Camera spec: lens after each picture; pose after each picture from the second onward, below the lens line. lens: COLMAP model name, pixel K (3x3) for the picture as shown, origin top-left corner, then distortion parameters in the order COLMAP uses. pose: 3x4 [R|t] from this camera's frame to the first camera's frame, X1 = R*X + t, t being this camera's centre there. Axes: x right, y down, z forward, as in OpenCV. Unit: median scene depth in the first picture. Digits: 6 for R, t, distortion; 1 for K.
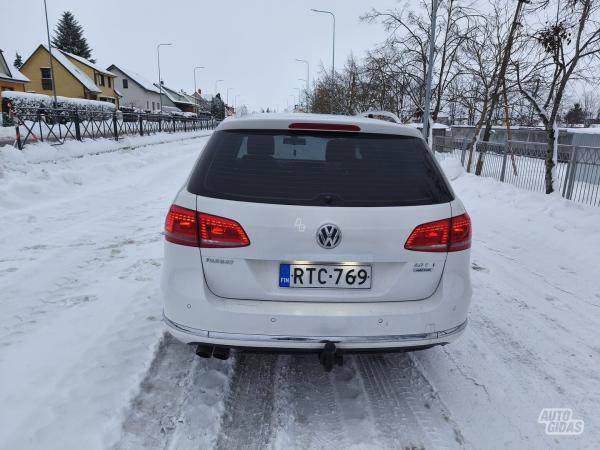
lens RADIAL K [[440.9, 0, 300.0], [0, 440.9, 225.0], [0, 0, 1]] dist [0.016865, -0.002363]
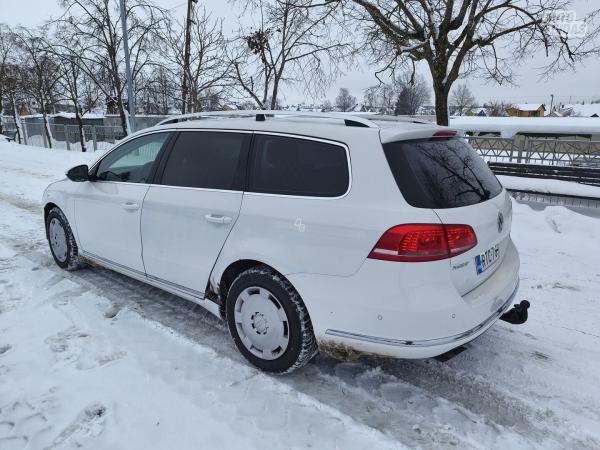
lens RADIAL K [[440.9, 0, 300.0], [0, 440.9, 225.0], [0, 0, 1]] dist [0.016865, -0.002363]
pose [[0.658252, -0.200934, 0.725485, -0.335100], [0.179511, 0.977816, 0.107946, -0.055810], [-0.731081, 0.059177, 0.679719, 0.155608]]
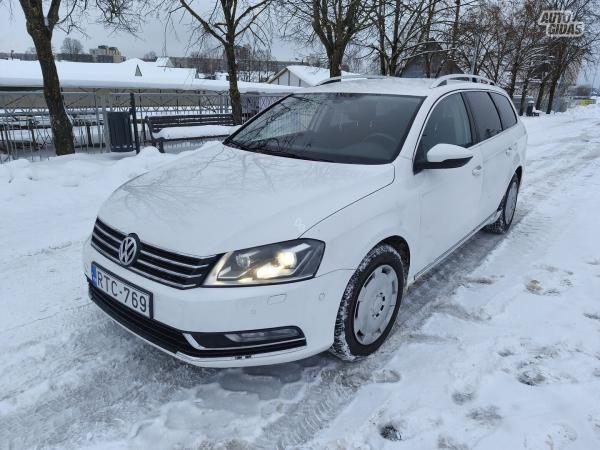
lens RADIAL K [[440.9, 0, 300.0], [0, 440.9, 225.0], [0, 0, 1]] dist [0.016865, -0.002363]
pose [[-0.787935, -0.234100, 0.569522, -0.250205], [0.088634, 0.872161, 0.481123, -0.236325], [-0.609346, 0.429573, -0.666457, 0.993814]]
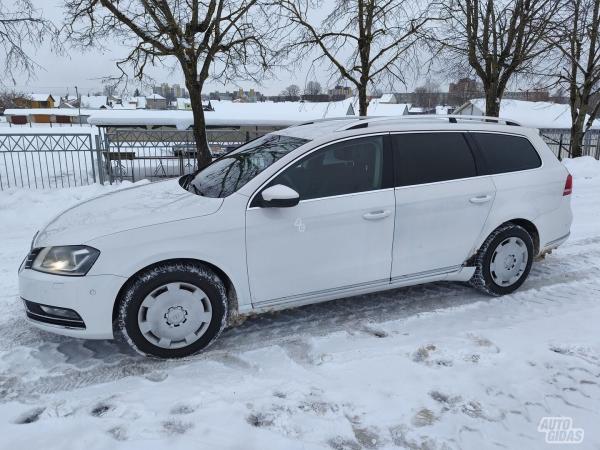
lens RADIAL K [[436.1, 0, 300.0], [0, 436.1, 225.0], [0, 0, 1]] dist [0.012113, -0.004103]
pose [[-0.362209, -0.264160, 0.893881, -0.469105], [0.187644, 0.918701, 0.347531, -0.205865], [-0.913014, 0.293611, -0.283194, 0.760413]]
